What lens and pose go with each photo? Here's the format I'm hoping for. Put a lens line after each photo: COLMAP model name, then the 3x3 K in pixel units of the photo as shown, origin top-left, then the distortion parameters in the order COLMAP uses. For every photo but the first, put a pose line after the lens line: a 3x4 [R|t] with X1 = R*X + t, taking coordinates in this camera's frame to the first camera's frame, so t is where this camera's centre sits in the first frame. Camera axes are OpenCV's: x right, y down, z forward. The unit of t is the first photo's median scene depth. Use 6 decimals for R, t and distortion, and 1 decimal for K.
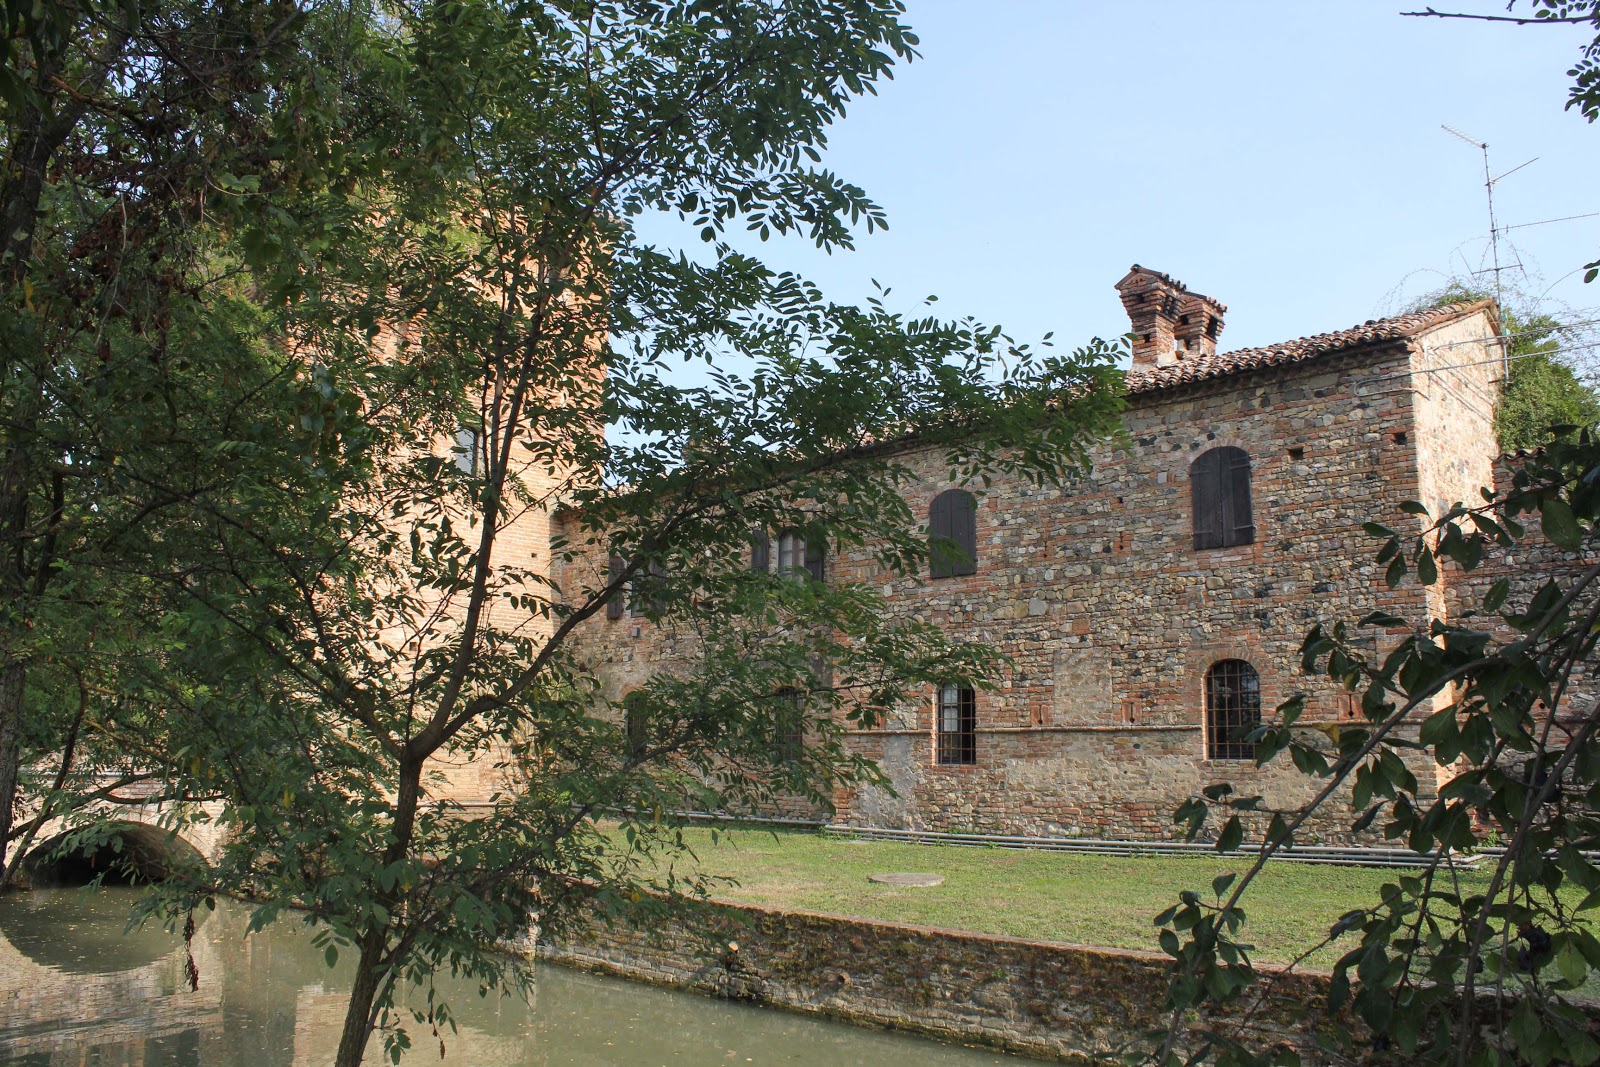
lens RADIAL K [[1344.0, 0, 806.6], [0, 1344.0, 519.9], [0, 0, 1]] dist [-0.170006, 0.146530]
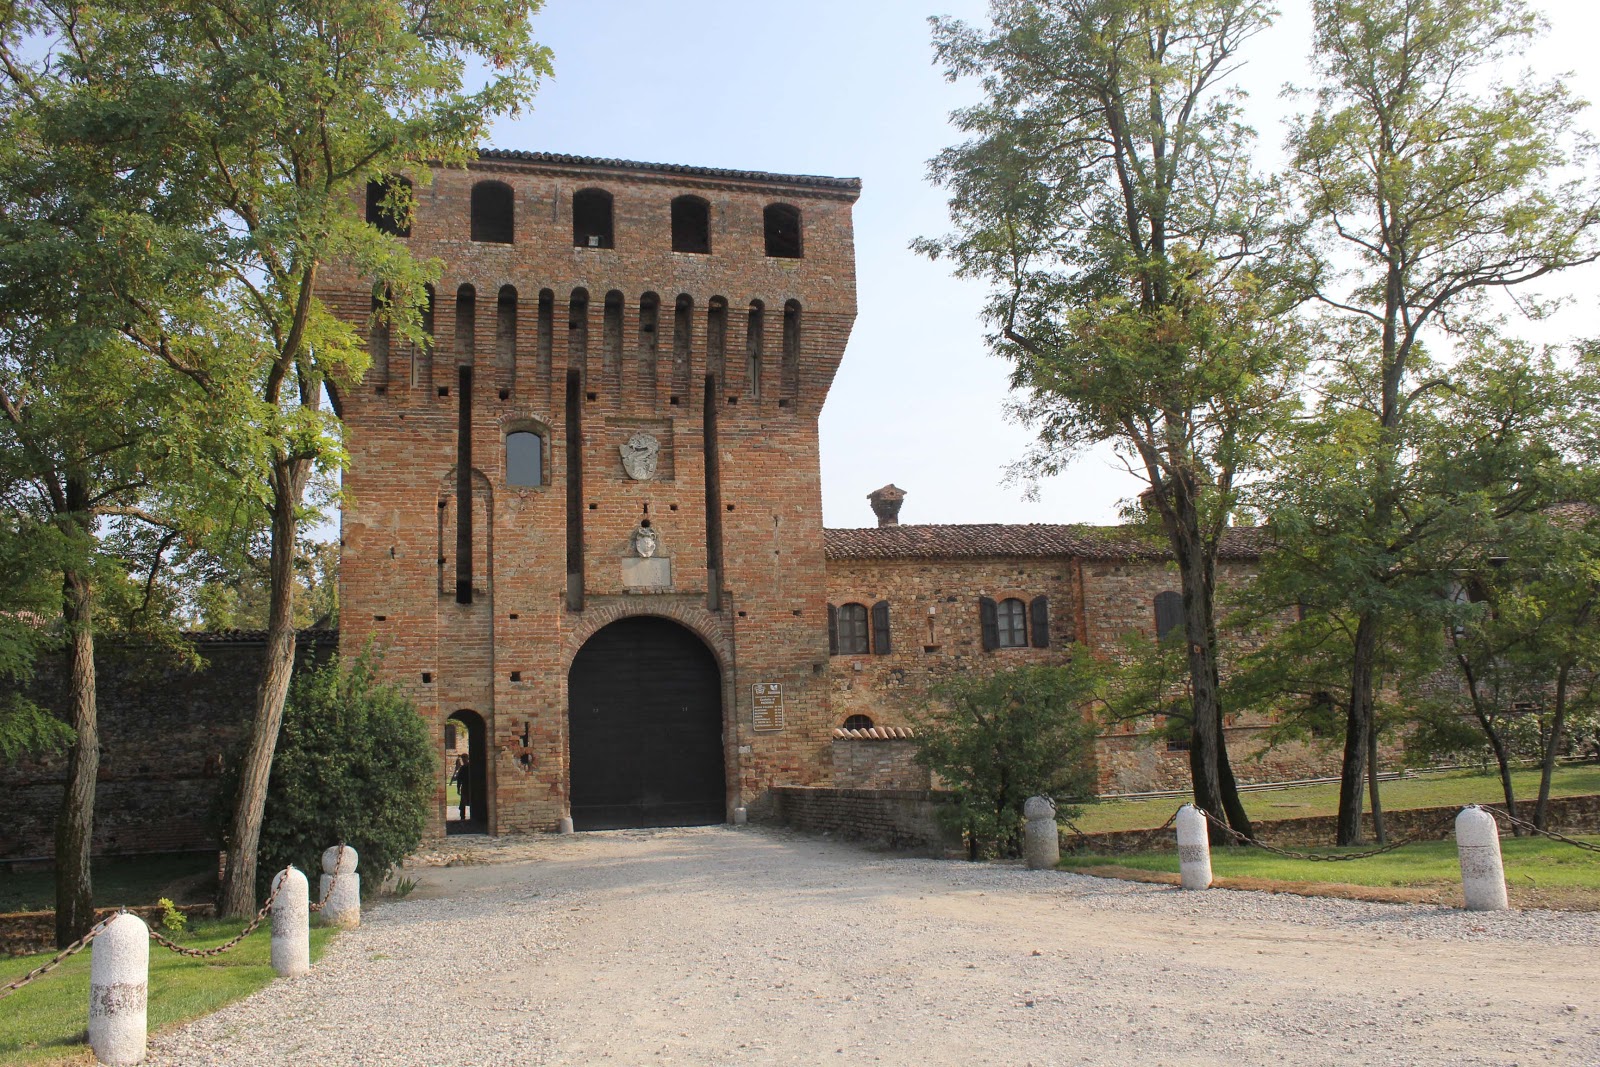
lens RADIAL K [[1344.0, 0, 787.1], [0, 1344.0, 498.2], [0, 0, 1]] dist [-0.170006, 0.146530]
pose [[0.520313, 0.125640, 0.844683, -1.702539], [-0.101498, 0.991205, -0.084912, 0.056533], [-0.847923, -0.041553, 0.528489, 0.555686]]
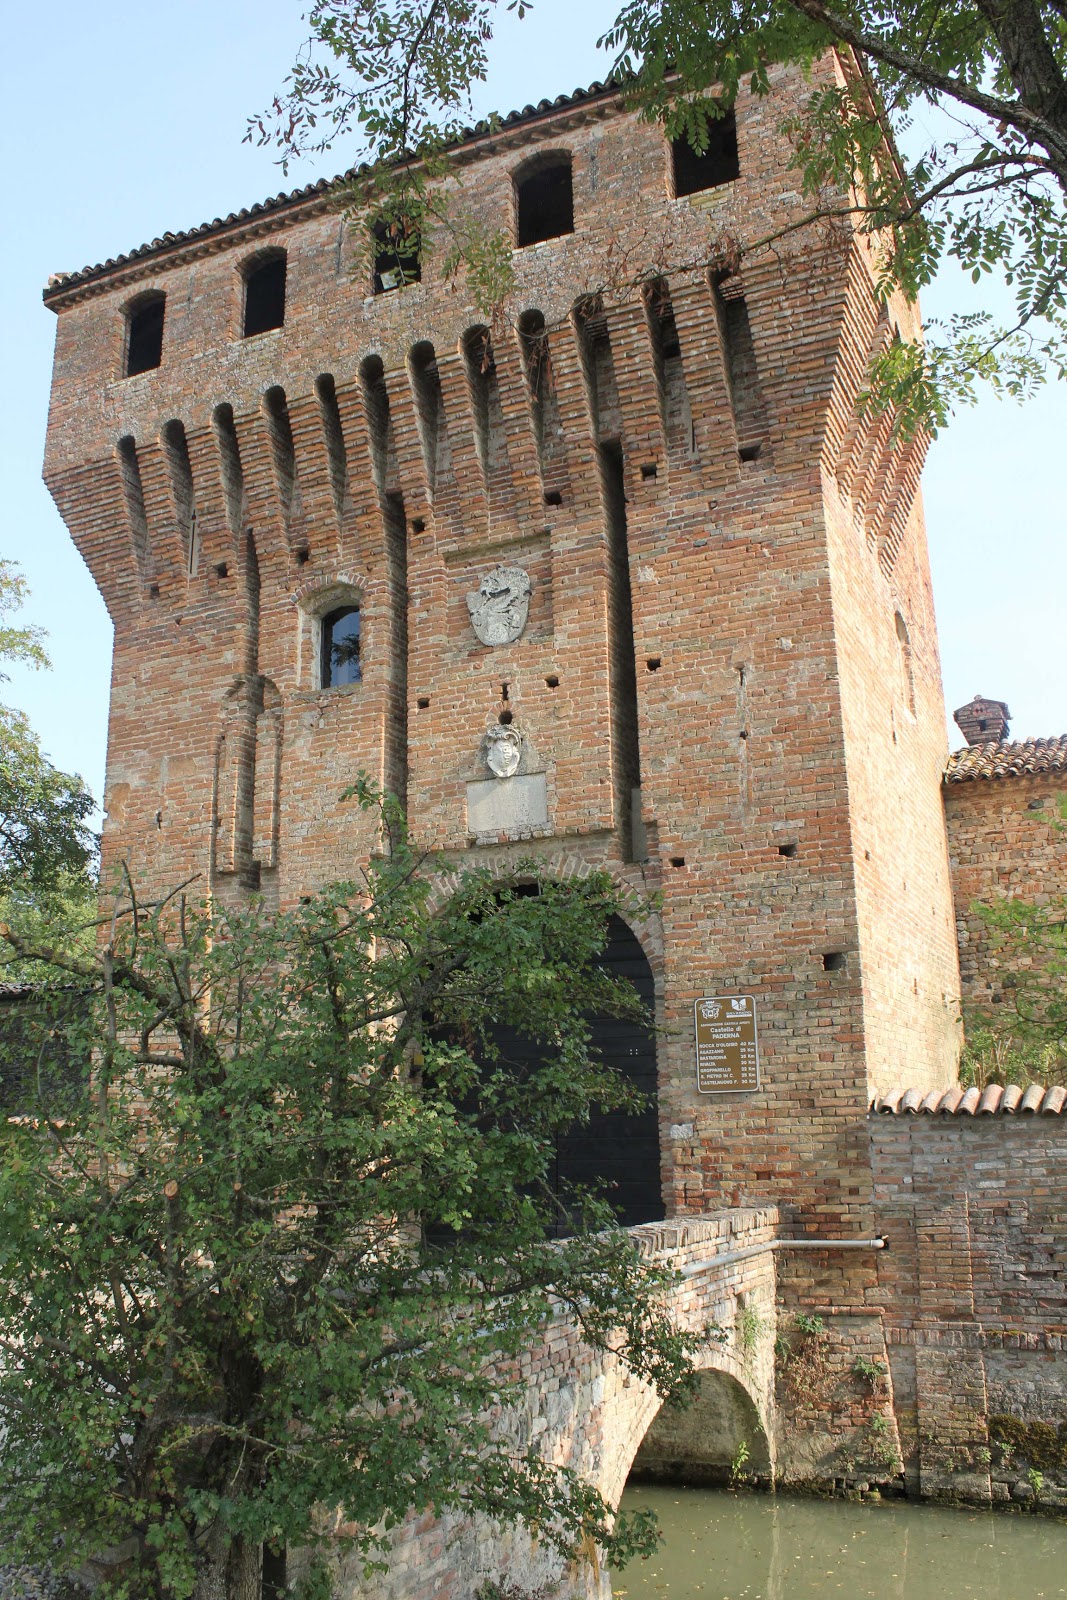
lens RADIAL K [[1344.0, 0, 495.2], [0, 1344.0, 803.4], [0, 0, 1]] dist [-0.170006, 0.146530]
pose [[0.962268, 0.045612, 0.268253, -0.844342], [-0.027298, 0.997059, -0.071611, 0.083430], [-0.270731, 0.061586, 0.960683, 0.666162]]
